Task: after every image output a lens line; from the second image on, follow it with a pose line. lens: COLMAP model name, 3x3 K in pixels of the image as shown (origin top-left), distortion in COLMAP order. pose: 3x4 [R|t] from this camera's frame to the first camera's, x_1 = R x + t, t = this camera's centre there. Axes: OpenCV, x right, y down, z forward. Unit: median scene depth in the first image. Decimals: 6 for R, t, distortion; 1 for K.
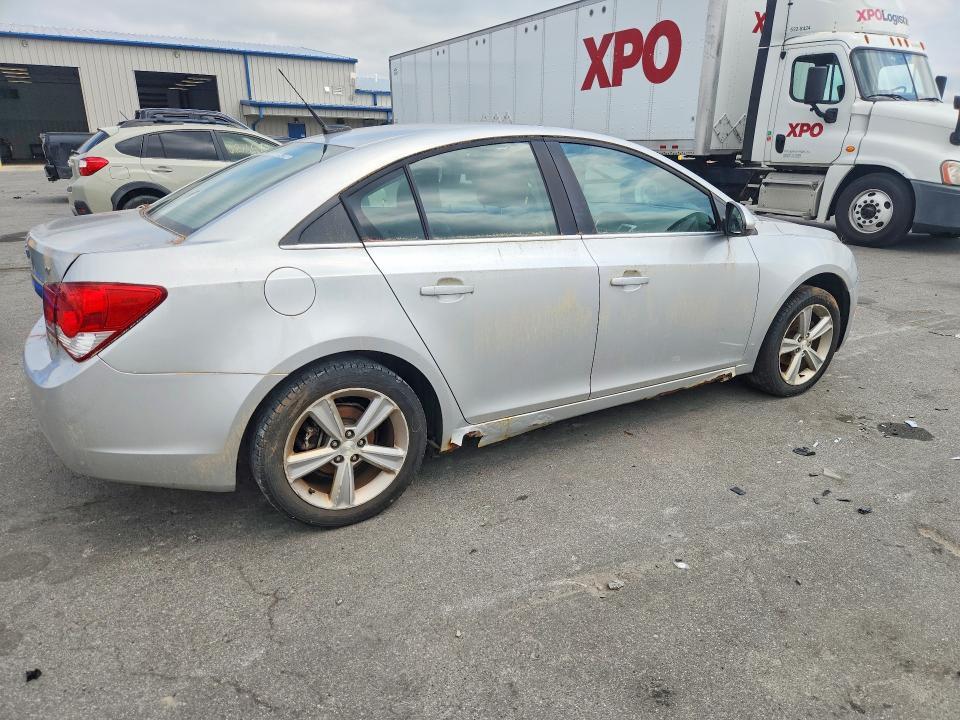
lens RADIAL K [[629.1, 0, 480.0], [0, 629.1, 360.0], [0, 0, 1]] dist [0.010165, 0.005353]
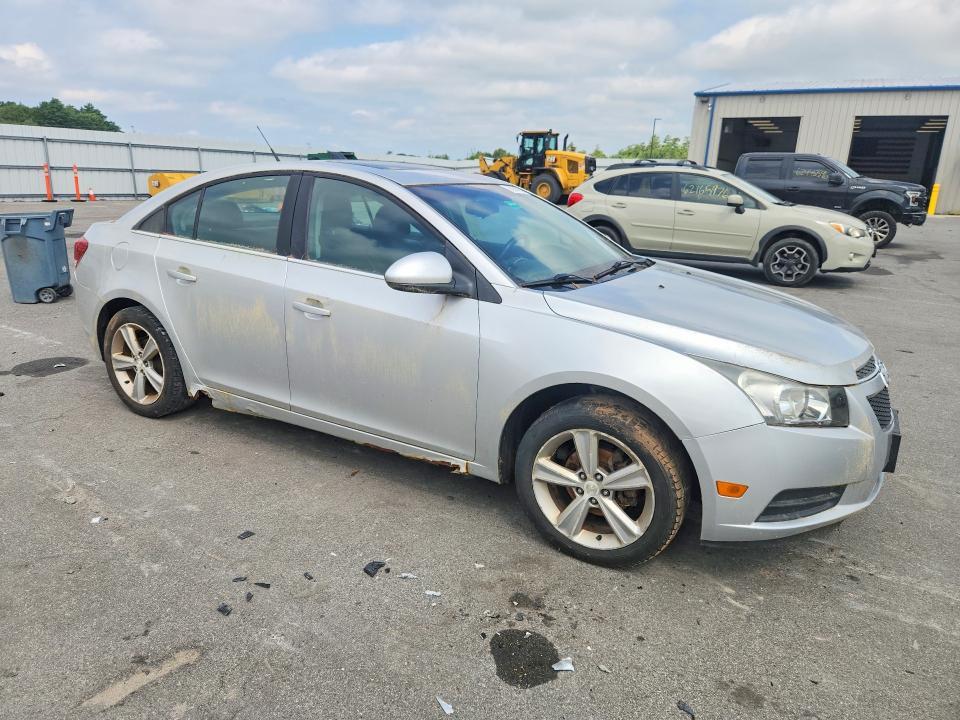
lens RADIAL K [[636.8, 0, 480.0], [0, 636.8, 360.0], [0, 0, 1]] dist [0.083130, -0.098792]
pose [[0.505056, 0.250380, -0.825971, 1.100076], [-0.307799, 0.946323, 0.098653, -0.204347], [0.806336, 0.204408, 0.555013, 0.575547]]
